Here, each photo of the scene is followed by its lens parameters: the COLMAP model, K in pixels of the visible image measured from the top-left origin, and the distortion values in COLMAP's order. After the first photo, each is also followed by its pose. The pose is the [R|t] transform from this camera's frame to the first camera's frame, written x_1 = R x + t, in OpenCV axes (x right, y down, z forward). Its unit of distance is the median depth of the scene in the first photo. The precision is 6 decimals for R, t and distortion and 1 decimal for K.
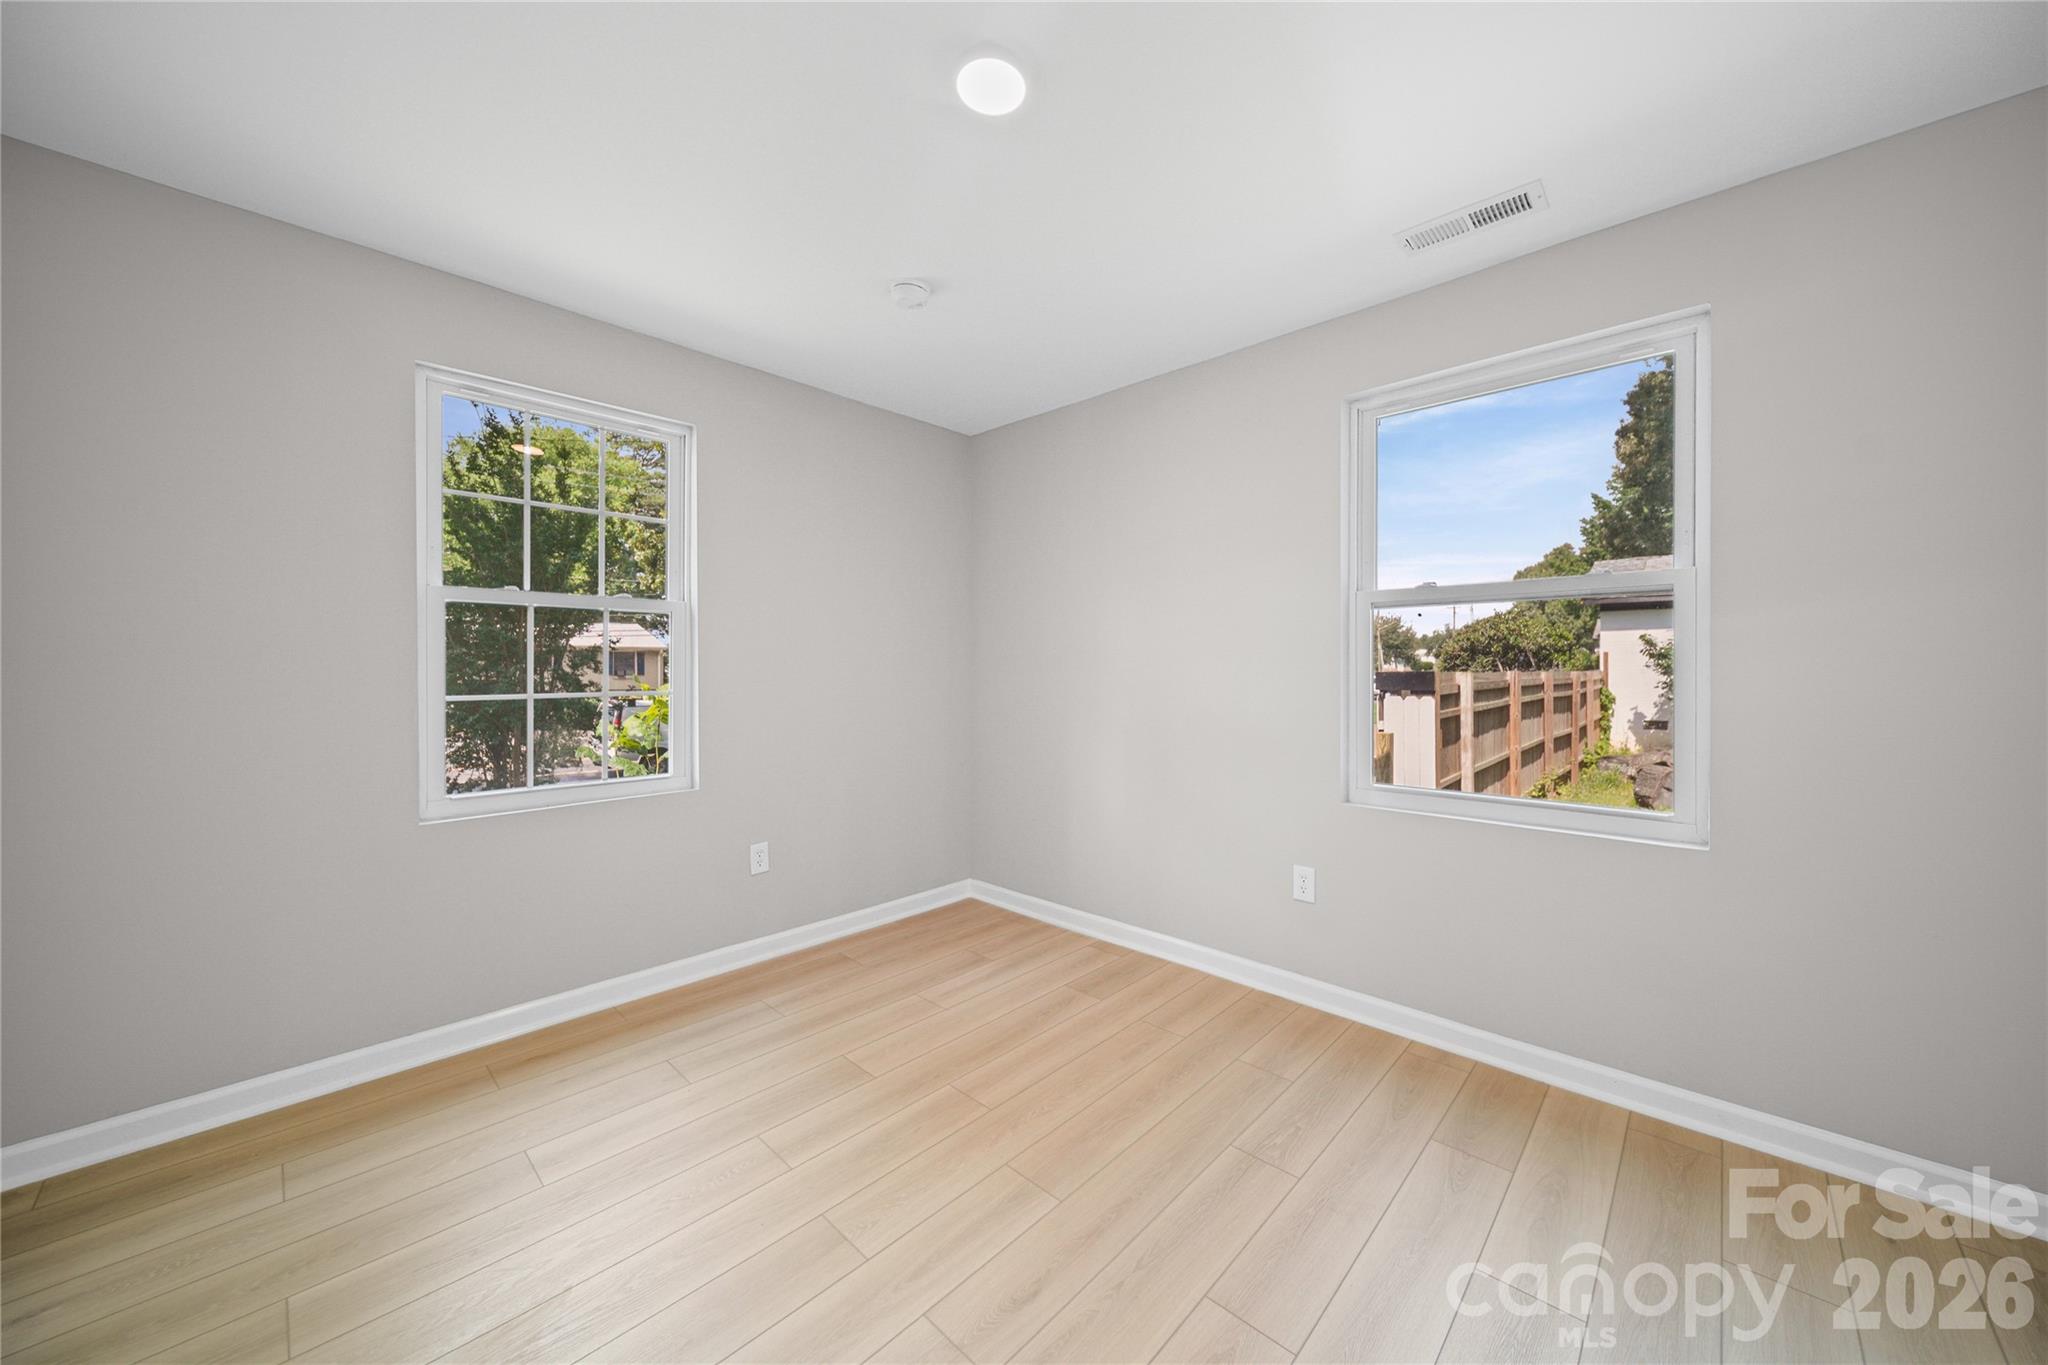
lens RADIAL K [[728.8, 0, 1034.9], [0, 728.8, 676.2], [0, 0, 1]] dist [-0.001081, -0.000093]
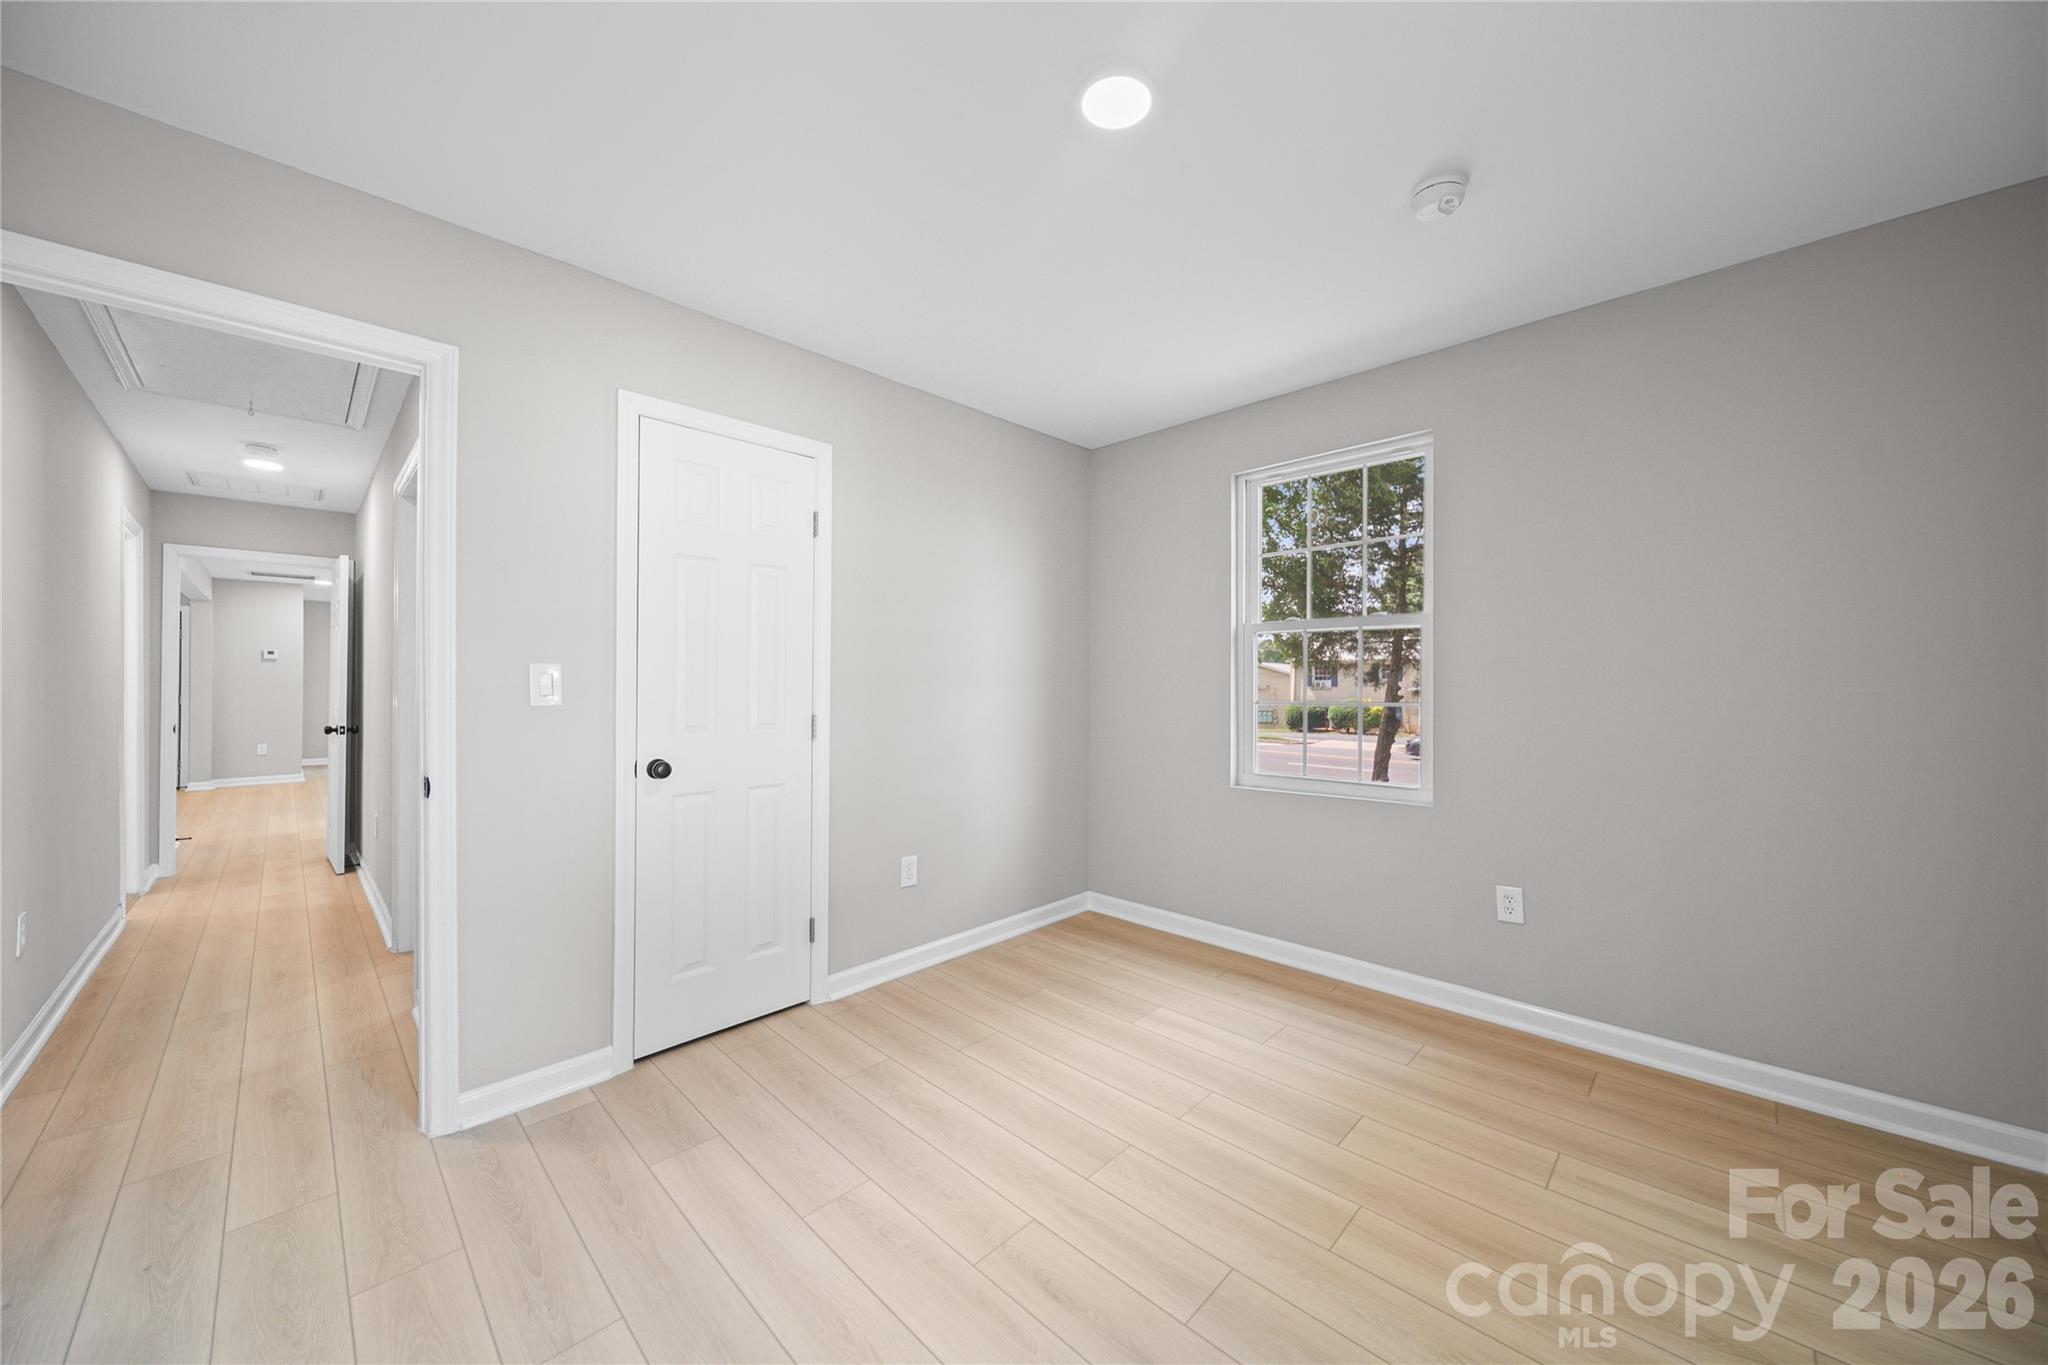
lens RADIAL K [[728.8, 0, 1034.9], [0, 728.8, 676.2], [0, 0, 1]] dist [-0.001081, -0.000093]
pose [[-0.012497, -0.007660, -0.999893, 0.711604], [-0.007692, 0.999942, -0.007564, -0.007183], [0.999892, 0.007597, -0.012555, 0.680301]]
